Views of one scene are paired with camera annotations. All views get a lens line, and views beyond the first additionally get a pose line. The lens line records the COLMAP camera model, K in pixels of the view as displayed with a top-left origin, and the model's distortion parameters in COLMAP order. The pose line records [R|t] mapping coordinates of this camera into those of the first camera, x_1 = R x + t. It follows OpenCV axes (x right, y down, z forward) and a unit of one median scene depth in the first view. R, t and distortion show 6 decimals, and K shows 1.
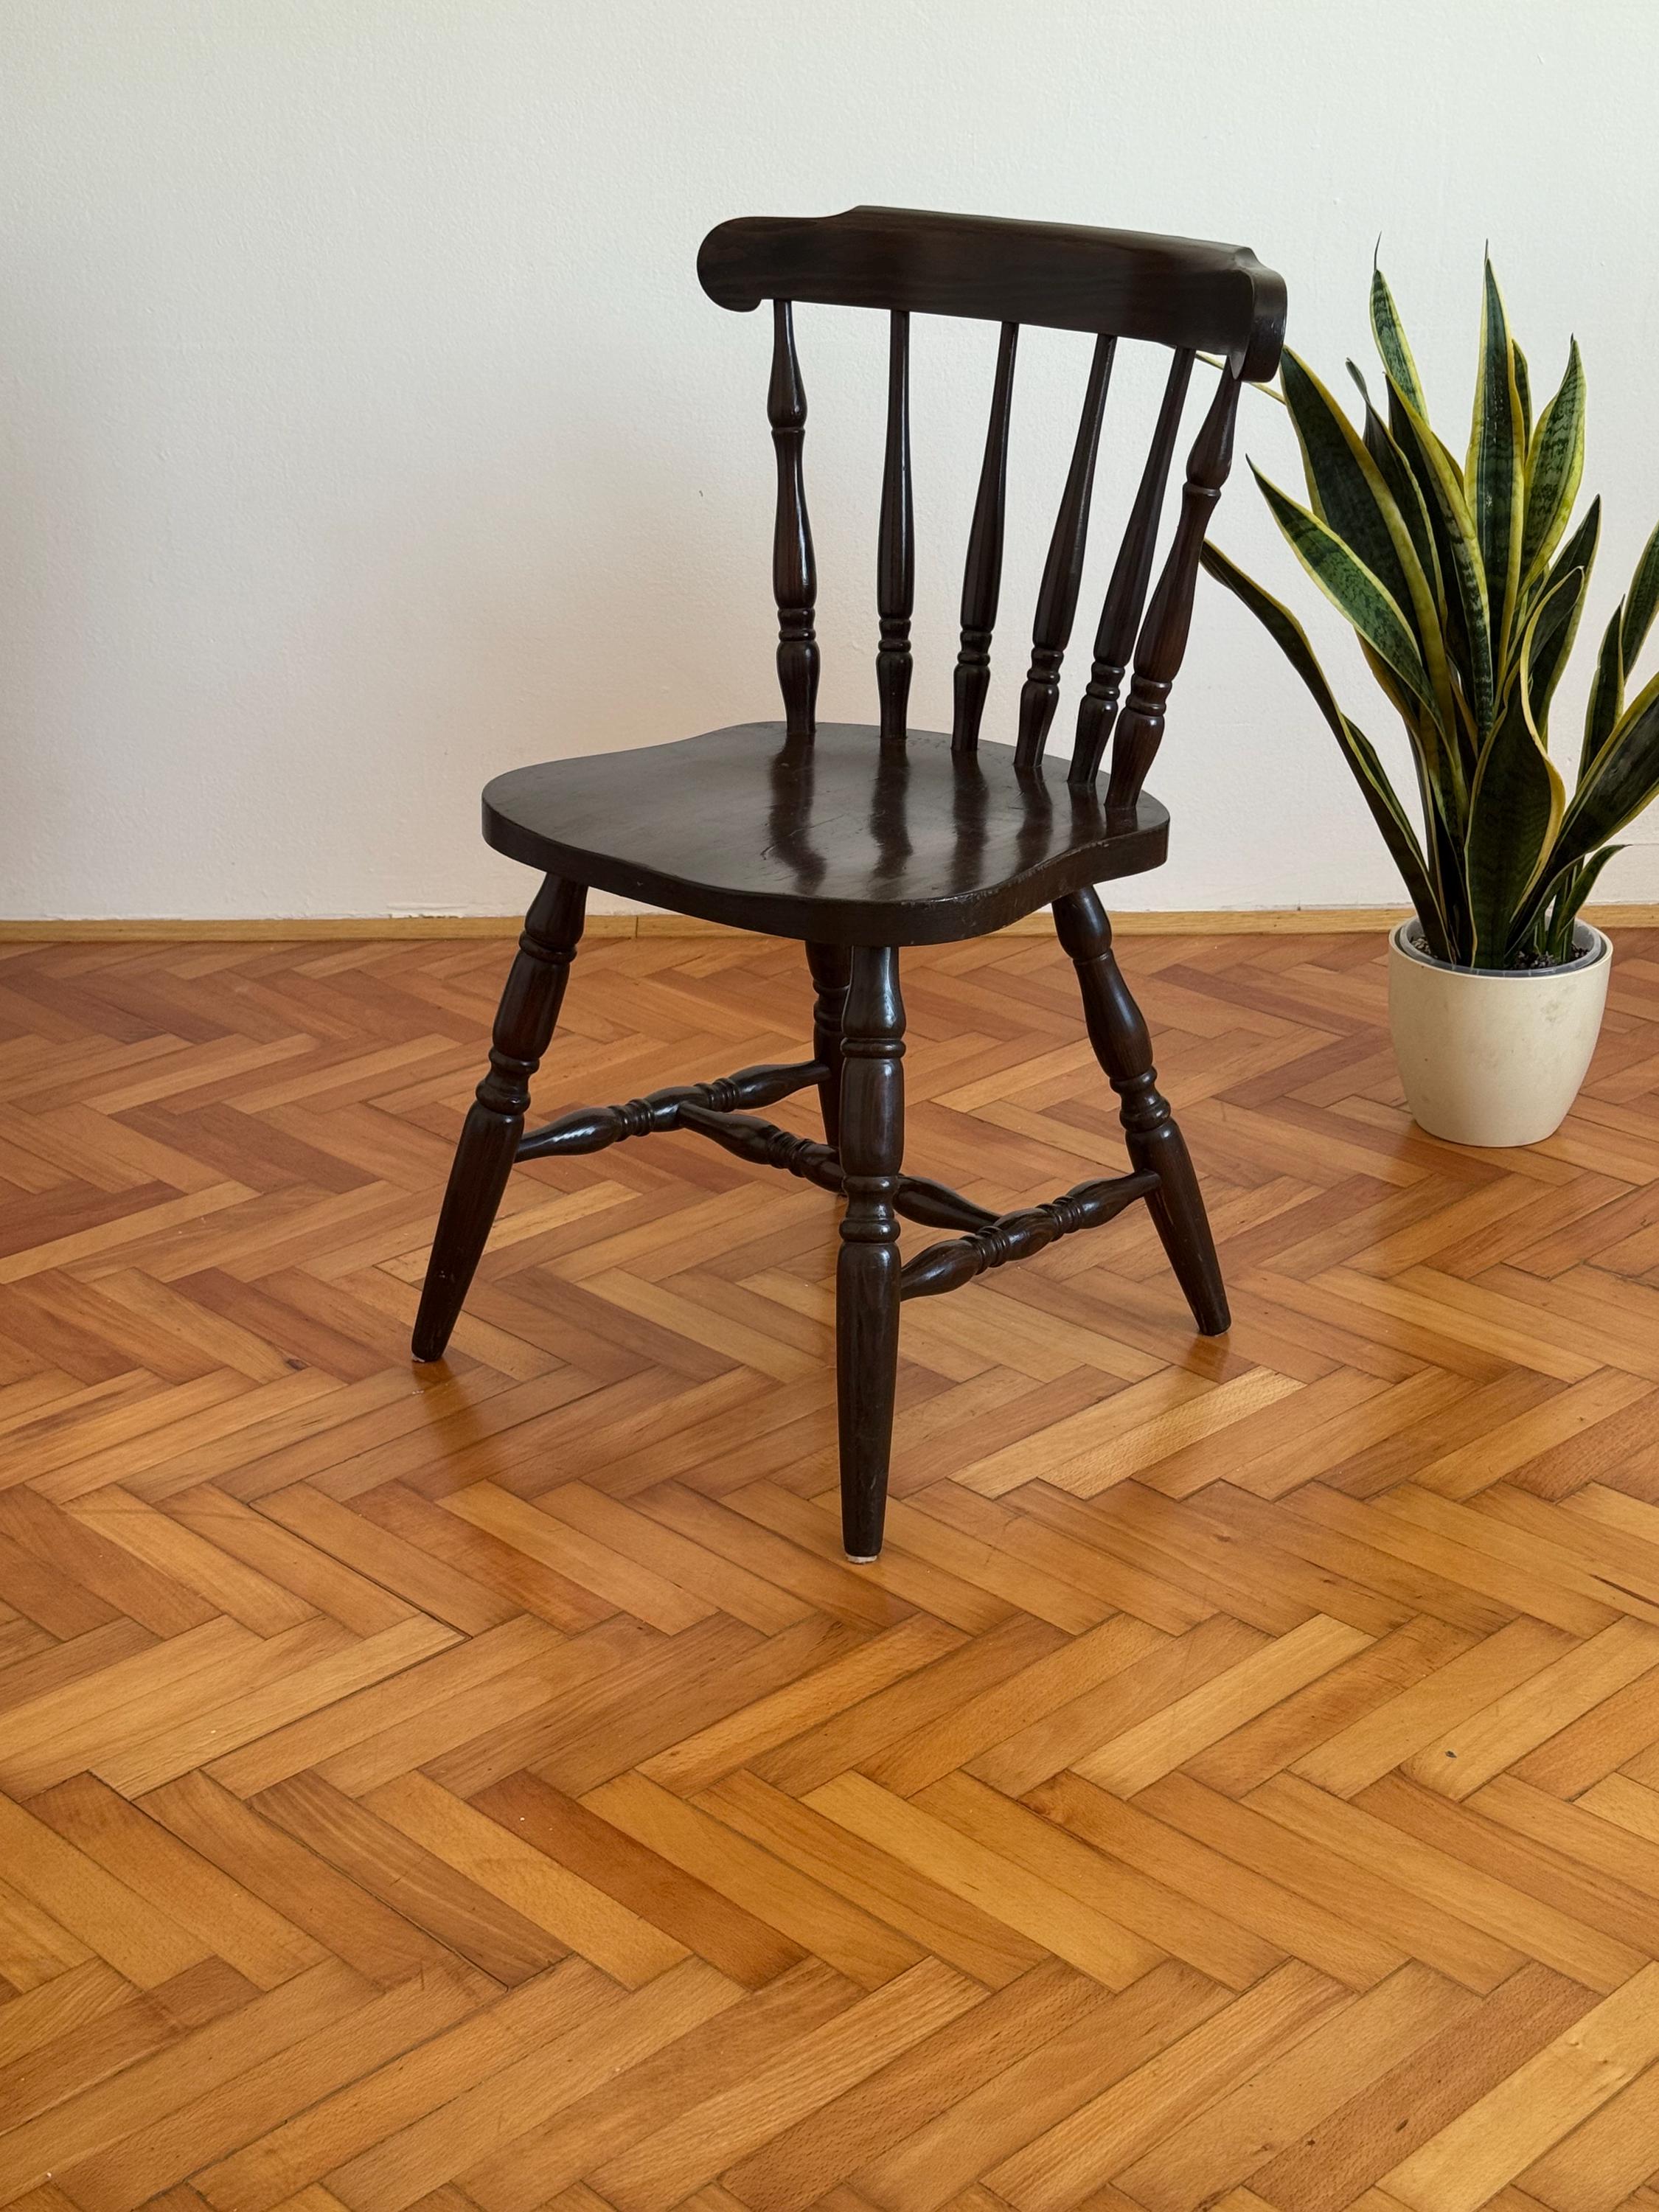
lens RADIAL K [[3185.9, 0, 824.1], [0, 3185.9, 1125.2], [0, 0, 1]] dist [0.120505, 0.000000]
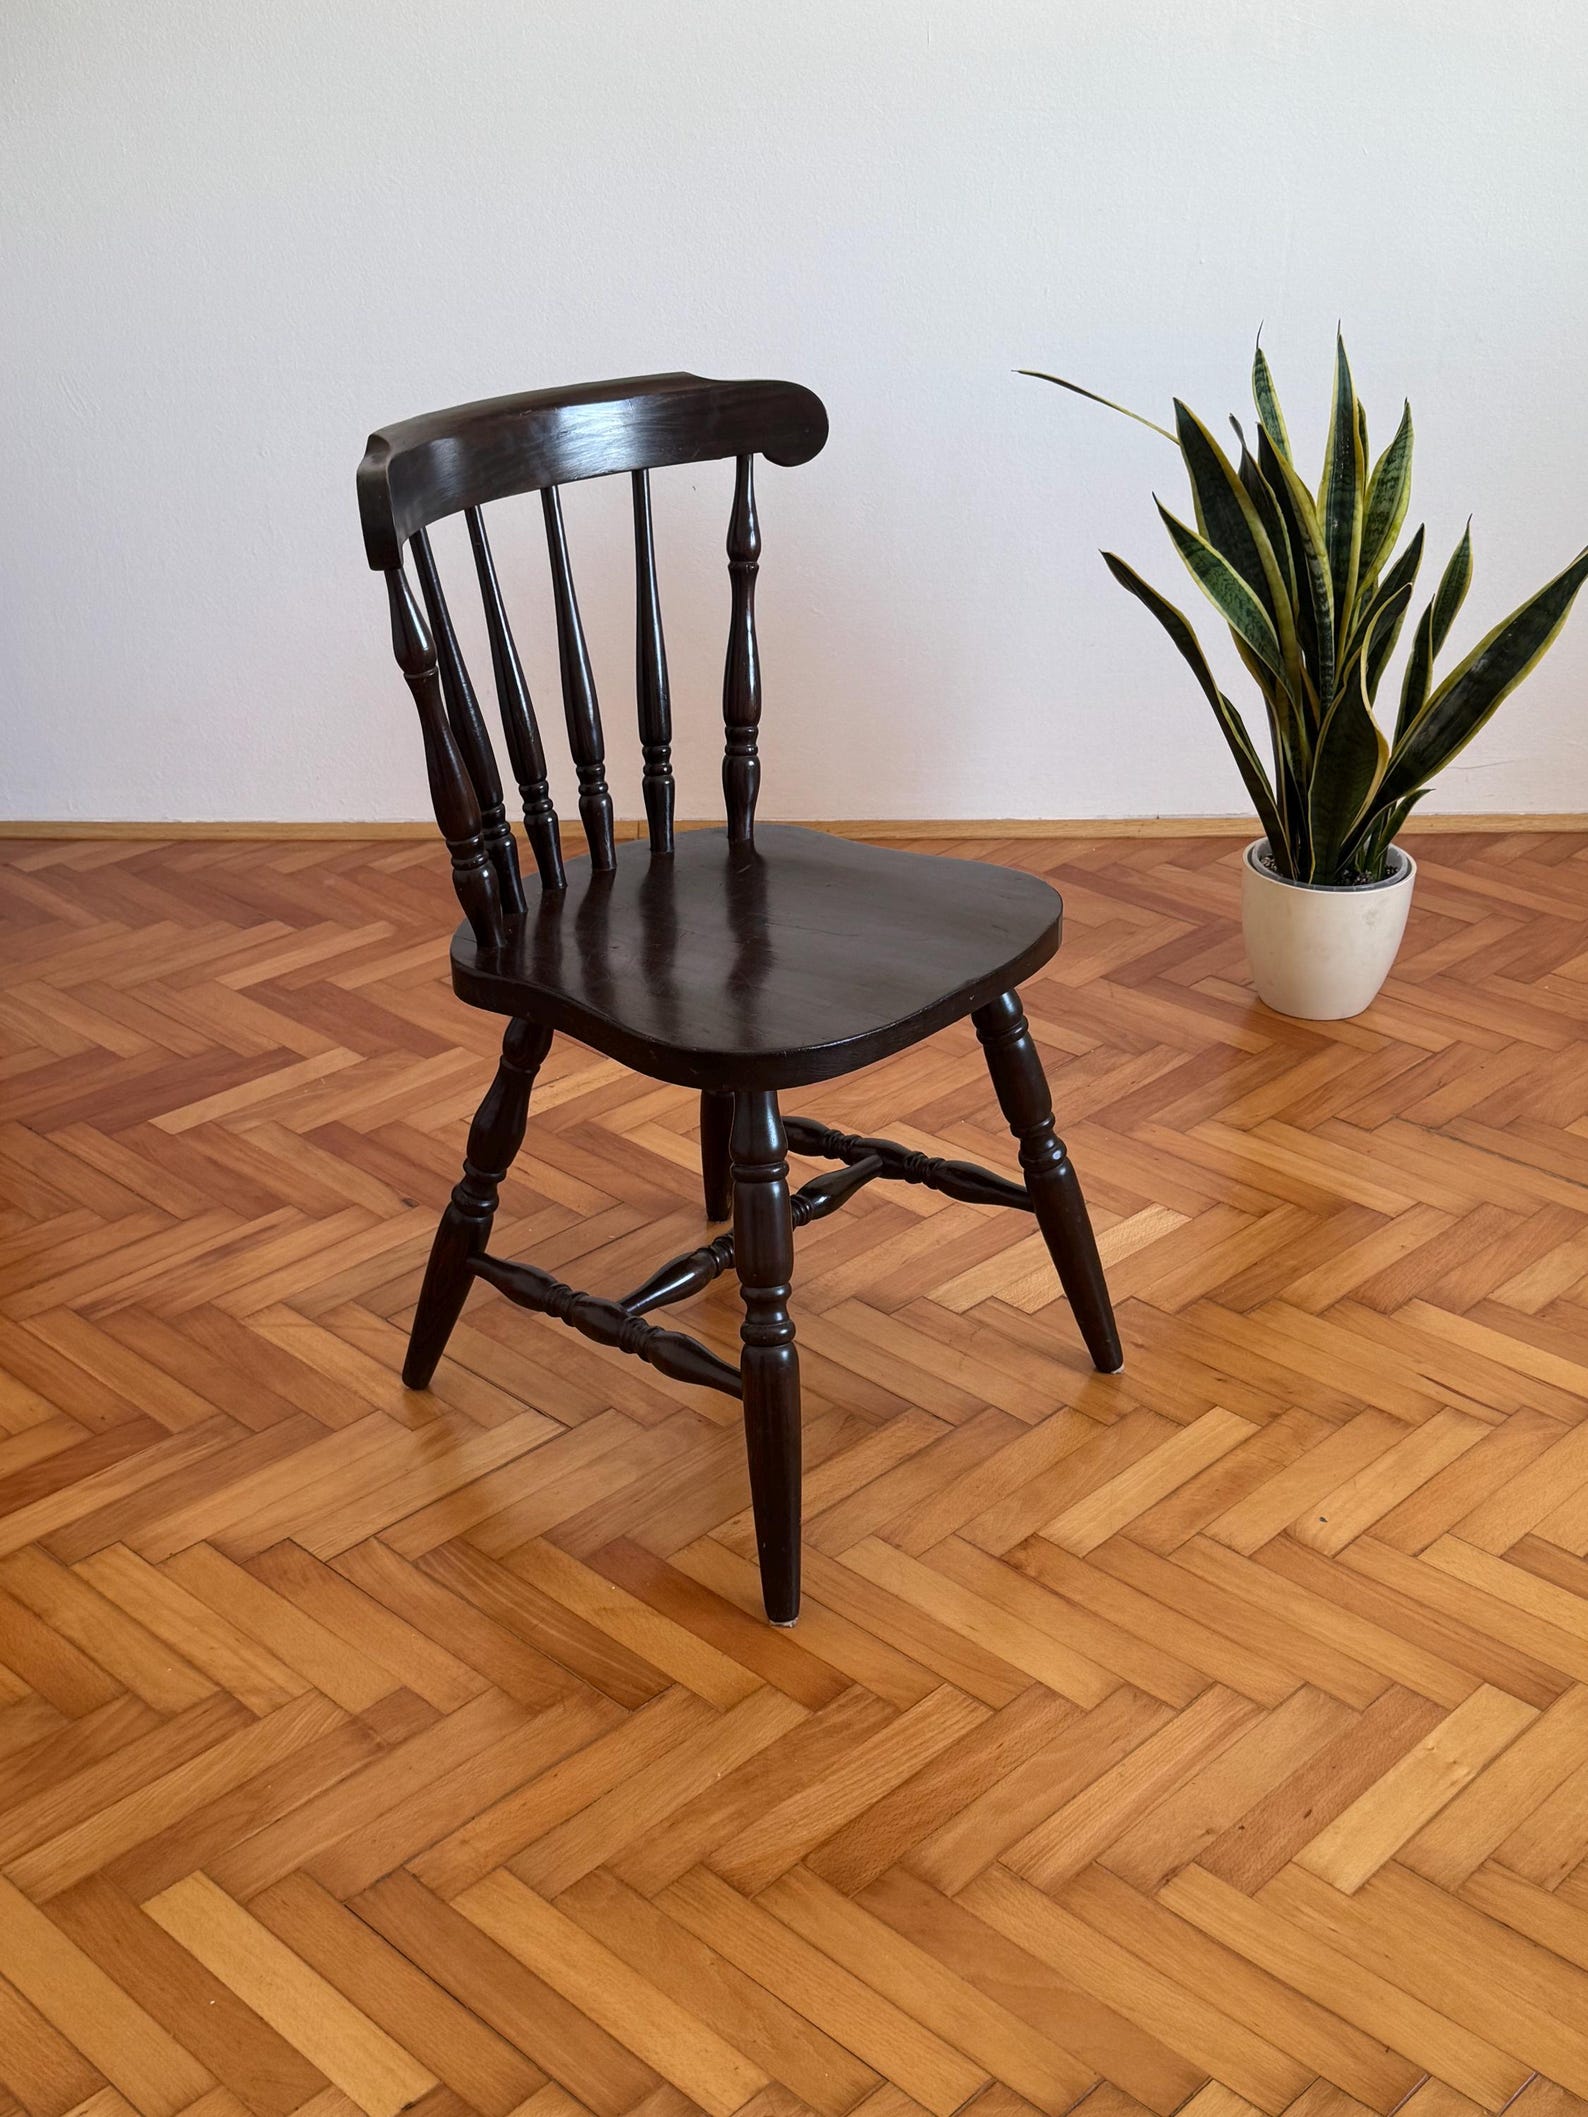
lens RADIAL K [[2555.1, 0, 786.9], [0, 2555.1, 1064.5], [0, 0, 1]] dist [0.124748, 0.000000]
pose [[0.999224, -0.000195, 0.039377, -0.058723], [-0.002349, 0.997911, 0.064559, -0.051588], [-0.039307, -0.064602, 0.997137, -0.033530]]
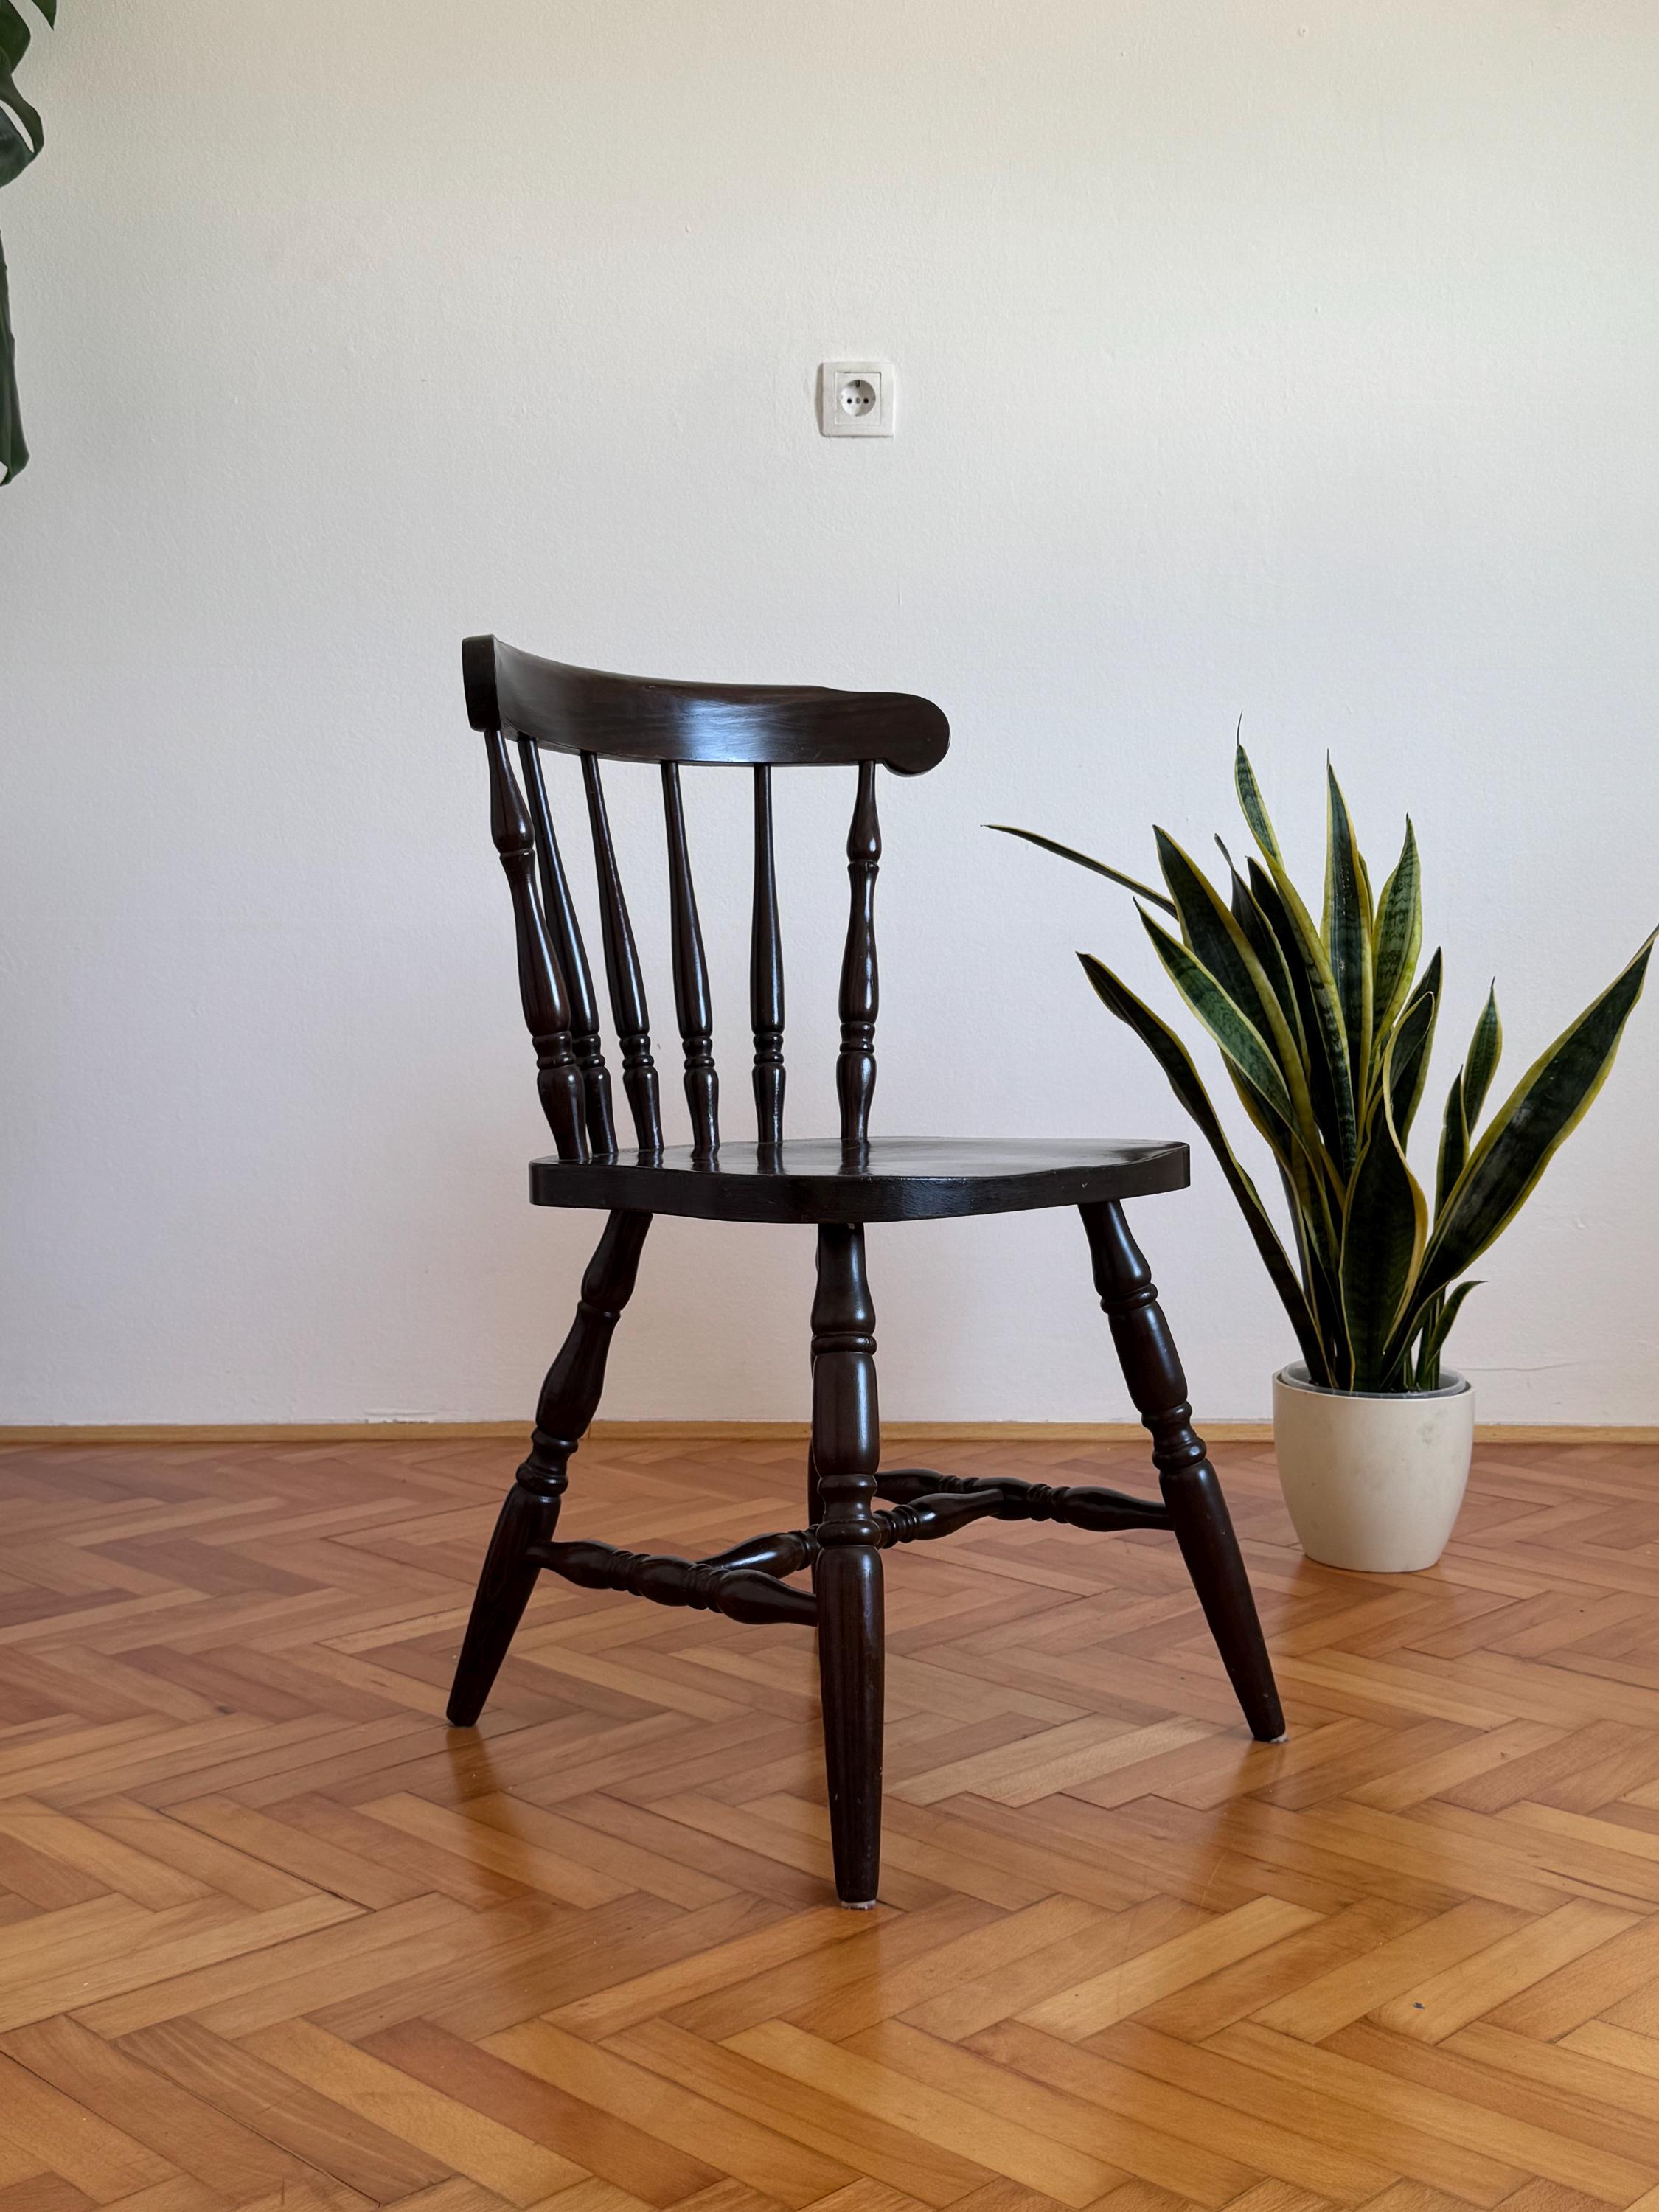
lens RADIAL K [[2524.7, 0, 832.1], [0, 2524.7, 1056.6], [0, 0, 1]] dist [0.056090, 0.000000]
pose [[0.999510, 0.015888, 0.026963, 0.000428], [-0.005923, 0.942019, -0.335507, 0.160807], [-0.030730, 0.335183, 0.941652, 0.187353]]
